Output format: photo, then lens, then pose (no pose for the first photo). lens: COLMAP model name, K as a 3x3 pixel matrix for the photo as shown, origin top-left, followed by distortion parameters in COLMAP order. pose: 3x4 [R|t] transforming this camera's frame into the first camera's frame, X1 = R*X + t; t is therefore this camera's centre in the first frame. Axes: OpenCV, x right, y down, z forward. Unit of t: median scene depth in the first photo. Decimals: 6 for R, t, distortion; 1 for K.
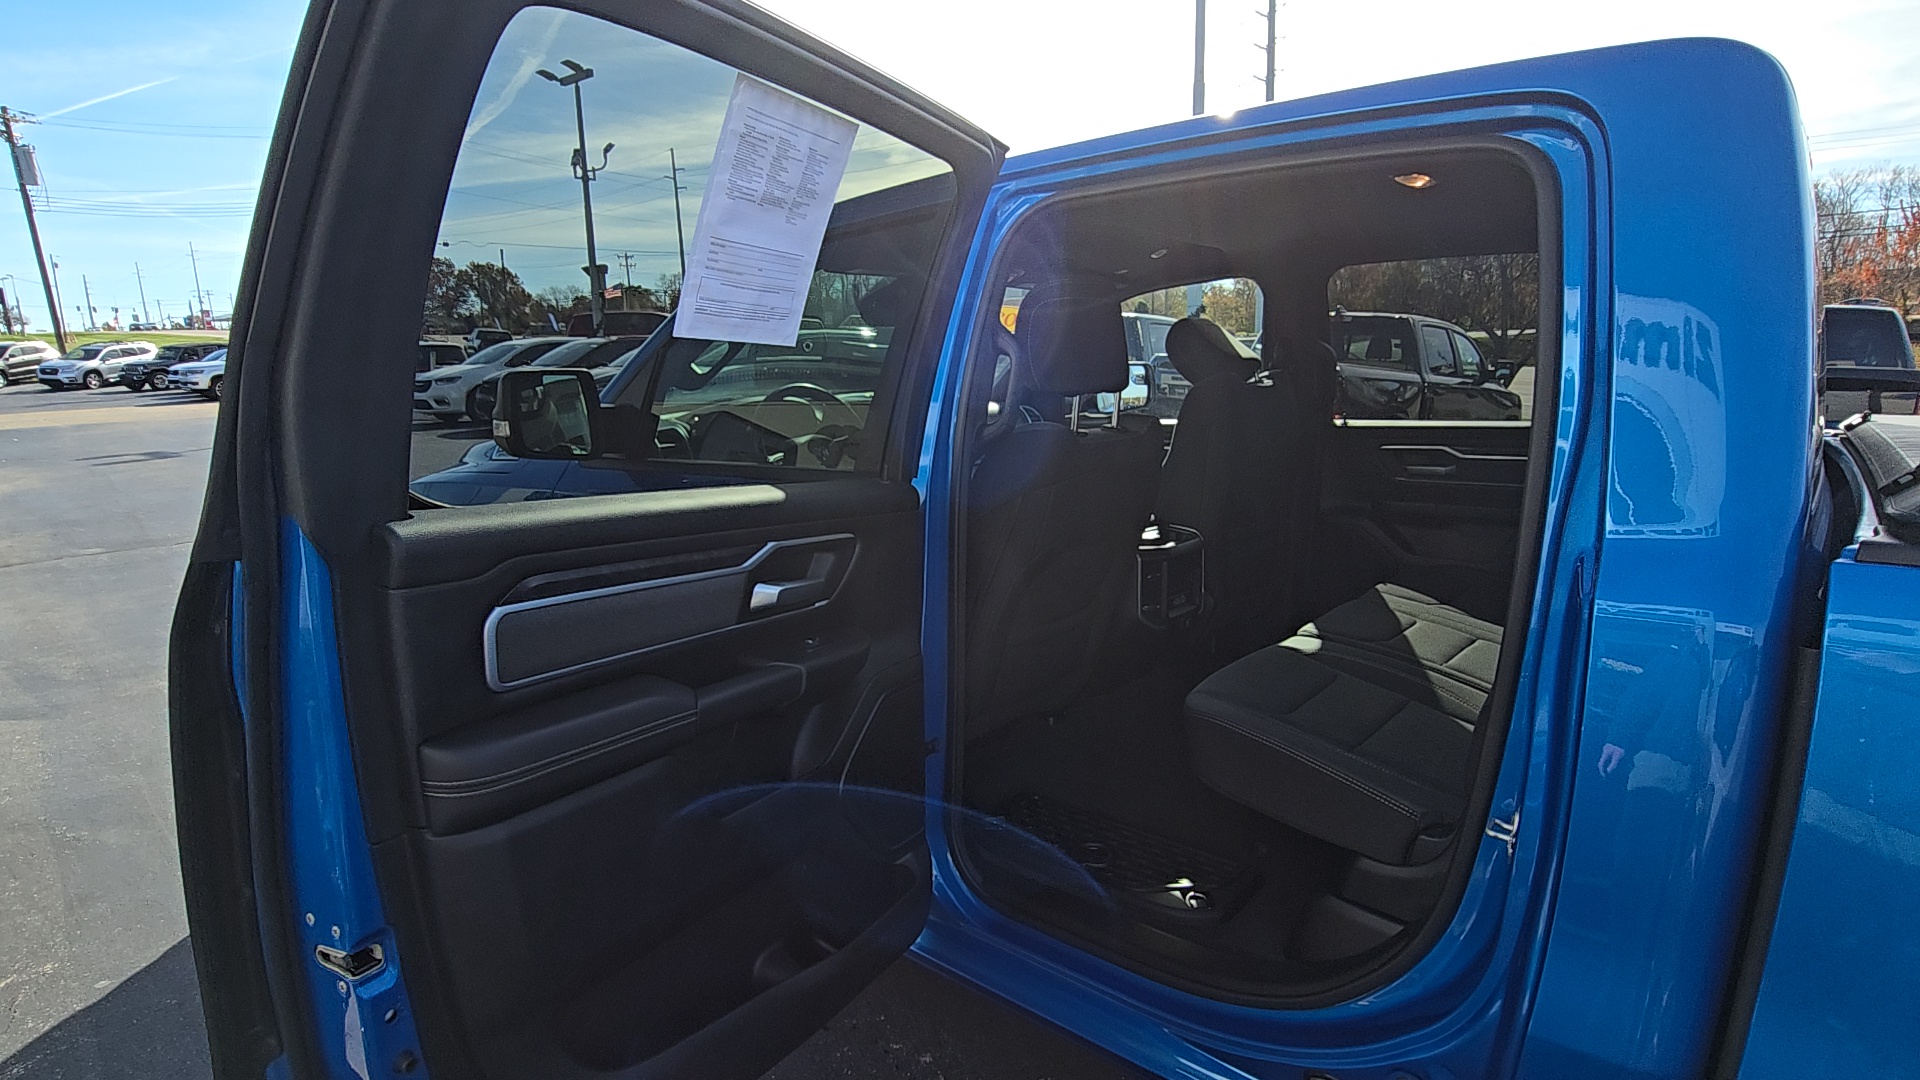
lens RADIAL K [[976.4, 0, 951.3], [0, 976.4, 542.7], [0, 0, 1]] dist [-0.002078, 0.000344]
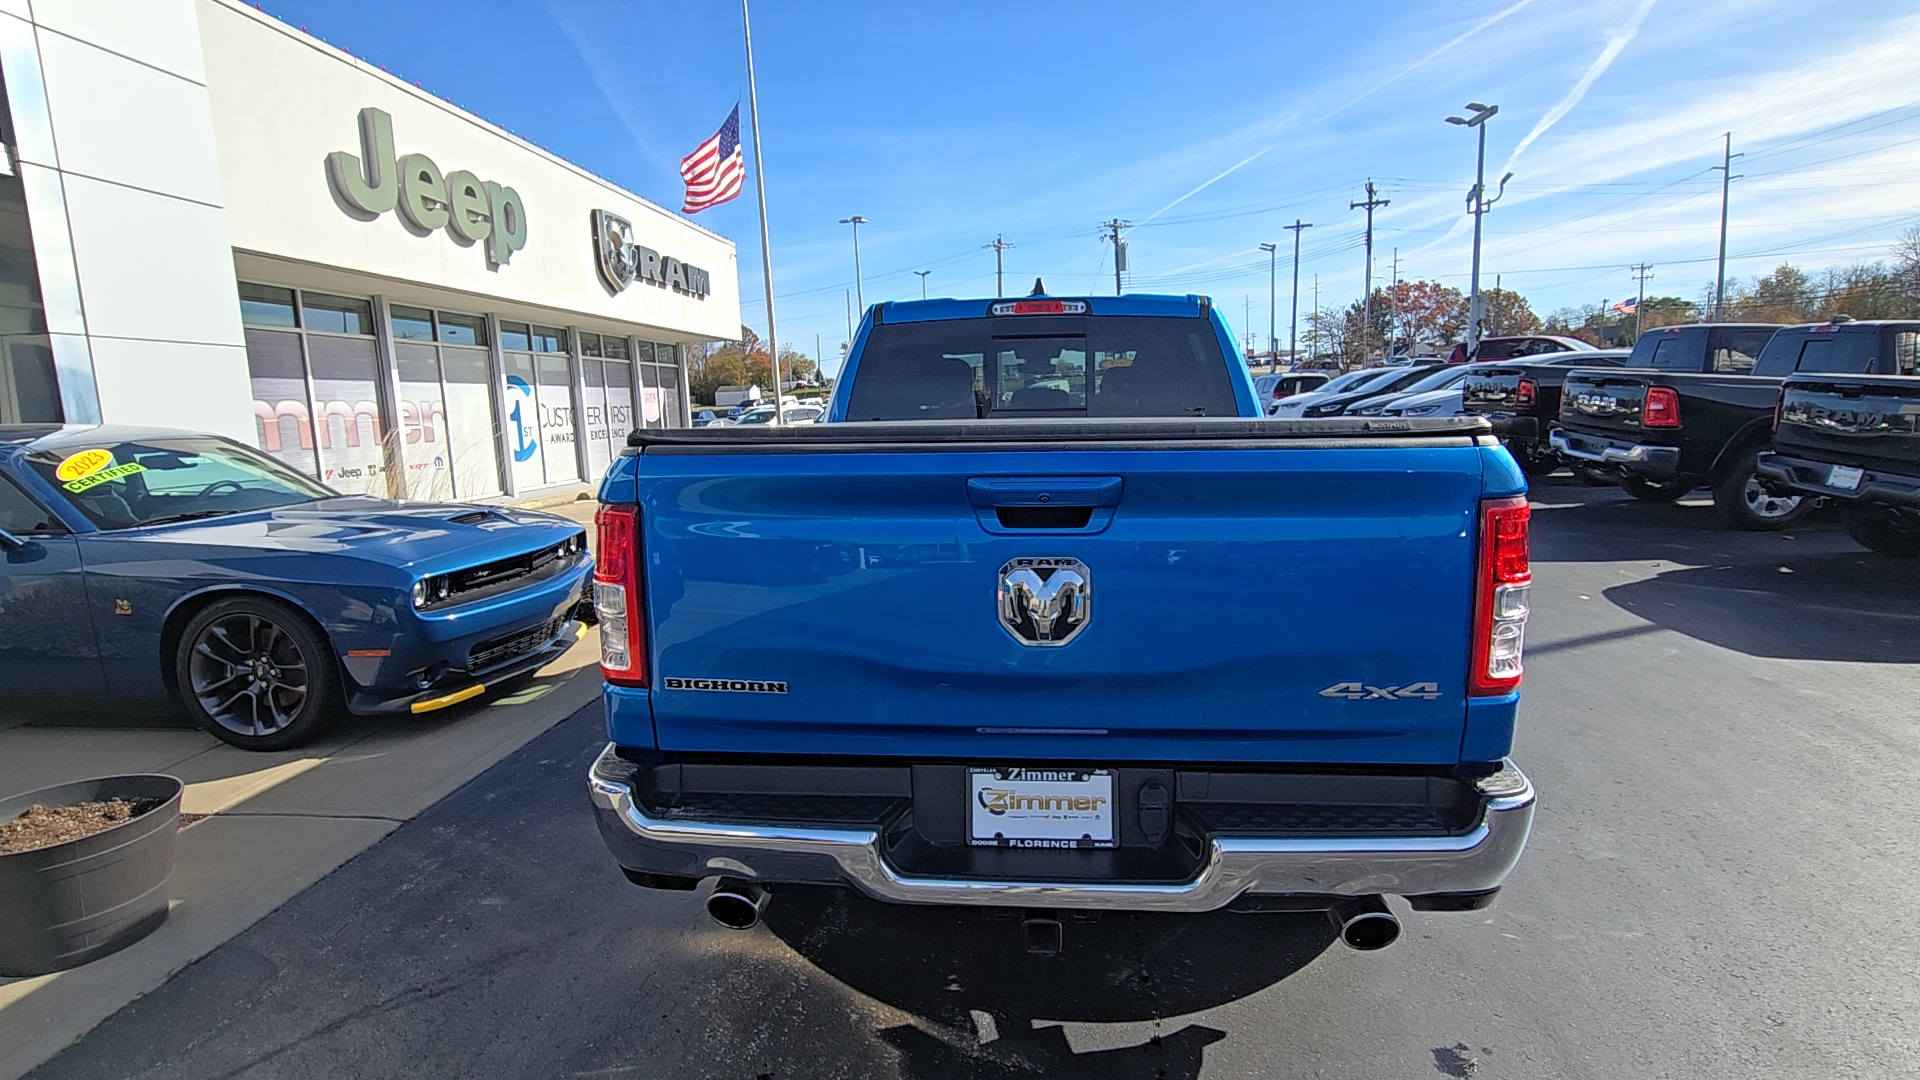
lens RADIAL K [[976.8, 0, 938.6], [0, 976.8, 544.8], [0, 0, 1]] dist [0.001846, -0.001847]
pose [[0.572040, 0.116591, -0.811897, 0.125419], [-0.136850, 0.989538, 0.045680, 0.005030], [0.808729, 0.084977, 0.582011, -0.025886]]
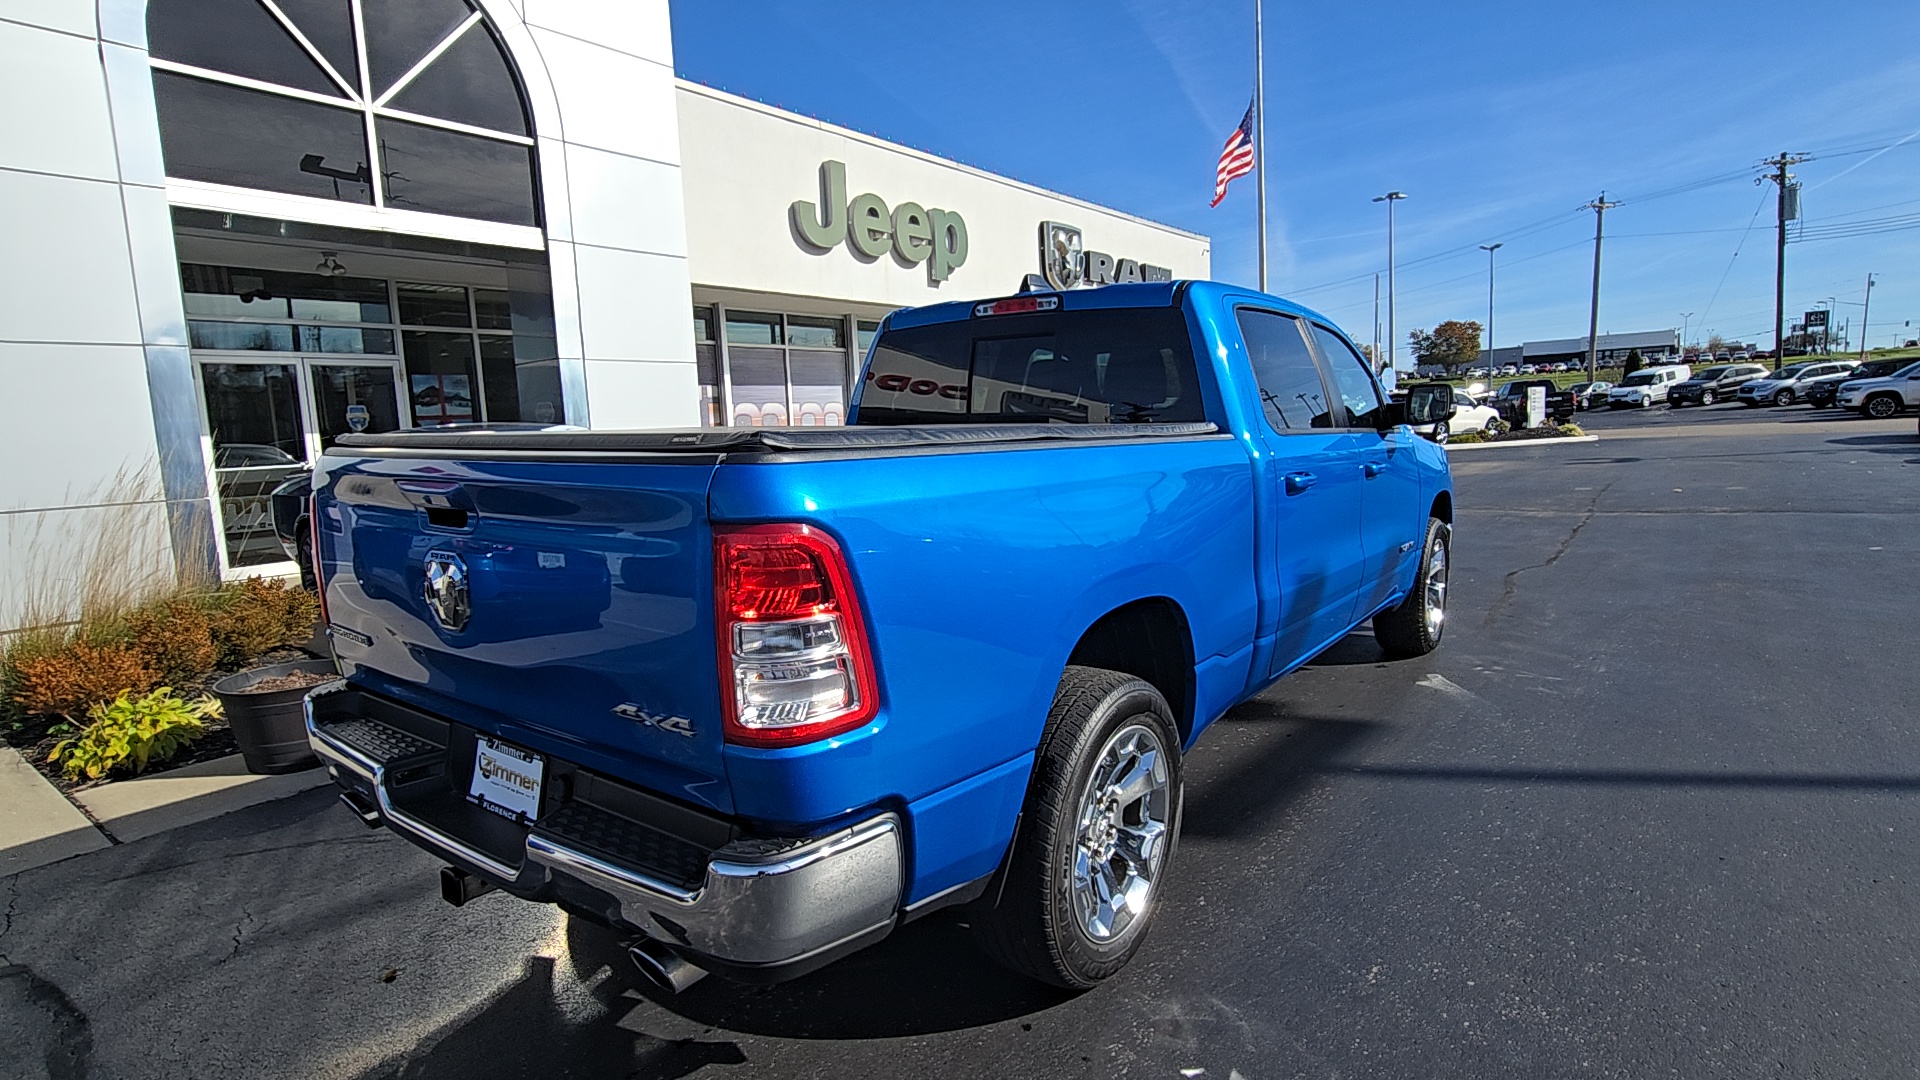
lens RADIAL K [[970.4, 0, 933.7], [0, 970.4, 541.0], [0, 0, 1]] dist [0.000470, -0.000346]
pose [[0.046939, 0.139892, -0.989054, 0.145808], [-0.157794, 0.978751, 0.130946, -0.005772], [0.986356, 0.149920, 0.068016, 0.034448]]
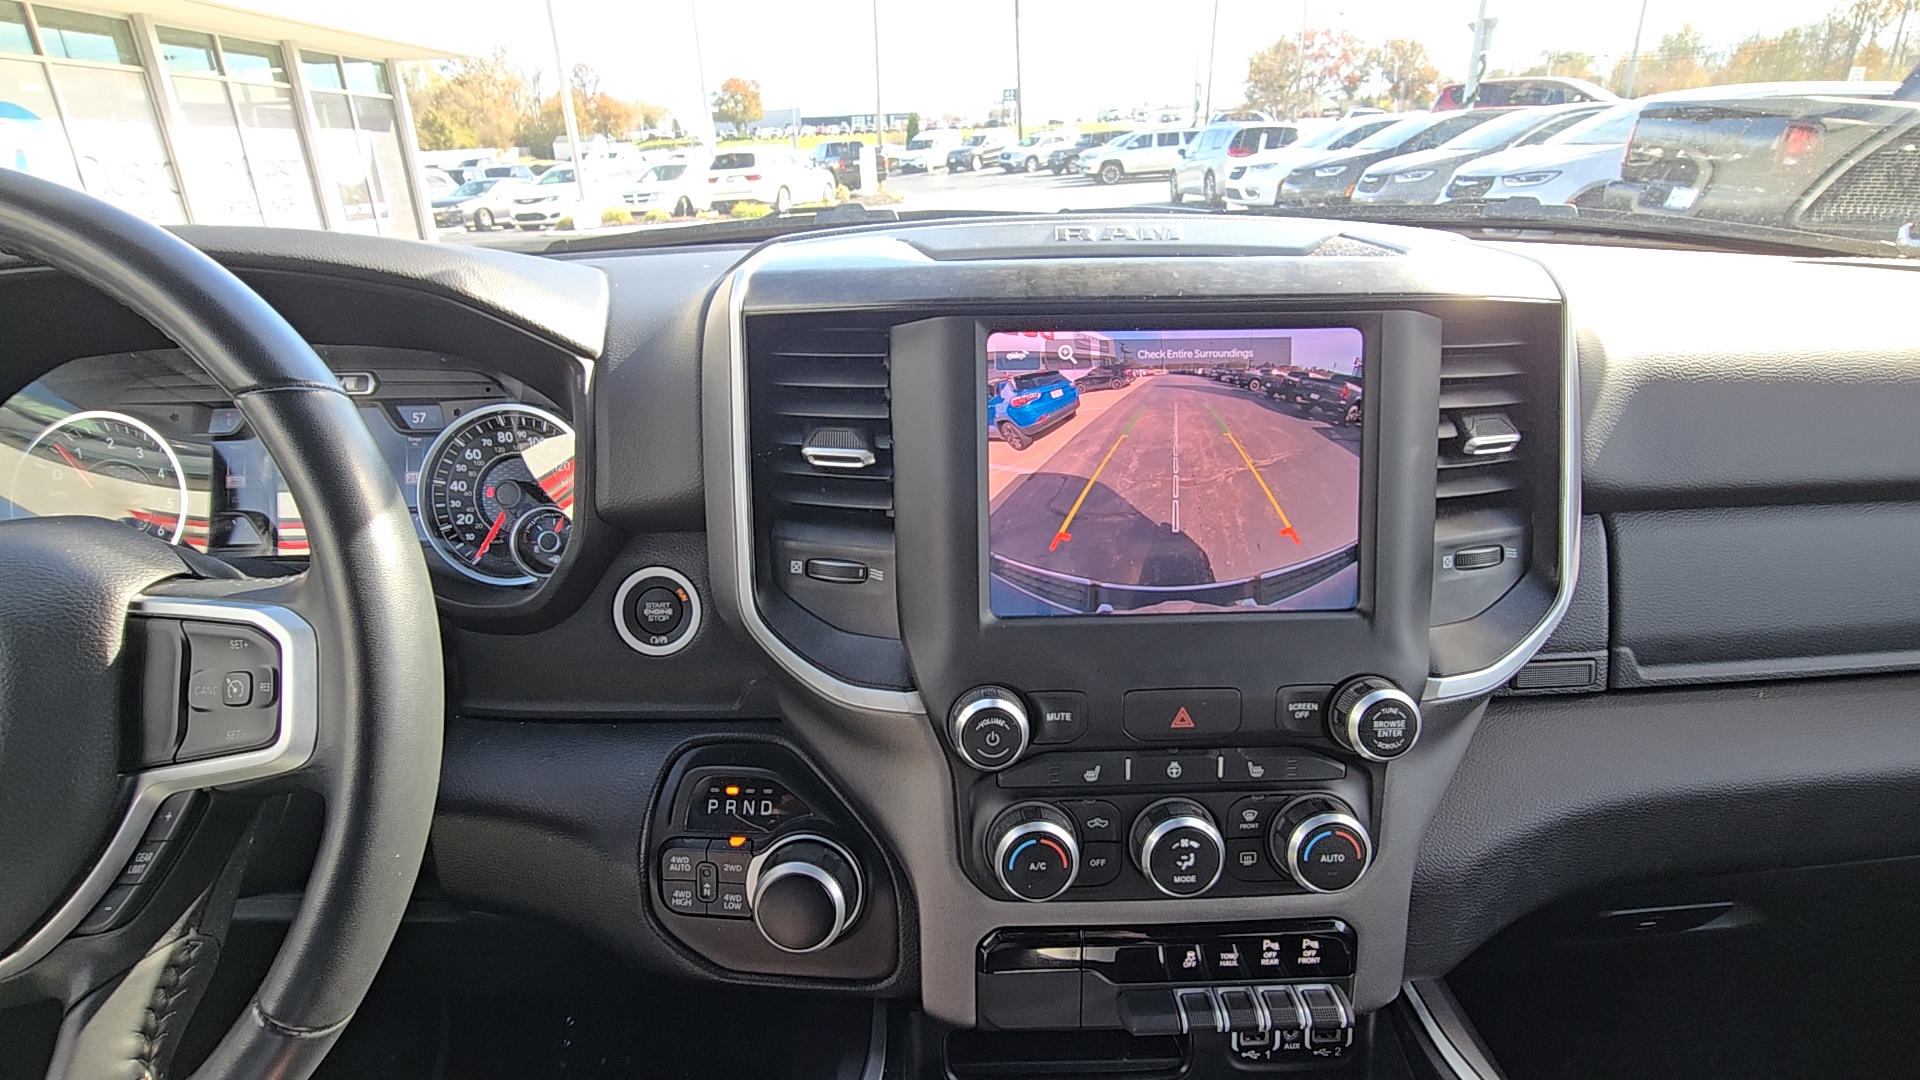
lens RADIAL K [[964.5, 0, 950.4], [0, 964.5, 546.2], [0, 0, 1]] dist [0.000070, -0.001464]
pose [[0.672653, 0.279617, -0.685093, 0.004123], [-0.132341, 0.956386, 0.260406, -0.011833], [0.728027, -0.084497, 0.680321, 0.071982]]
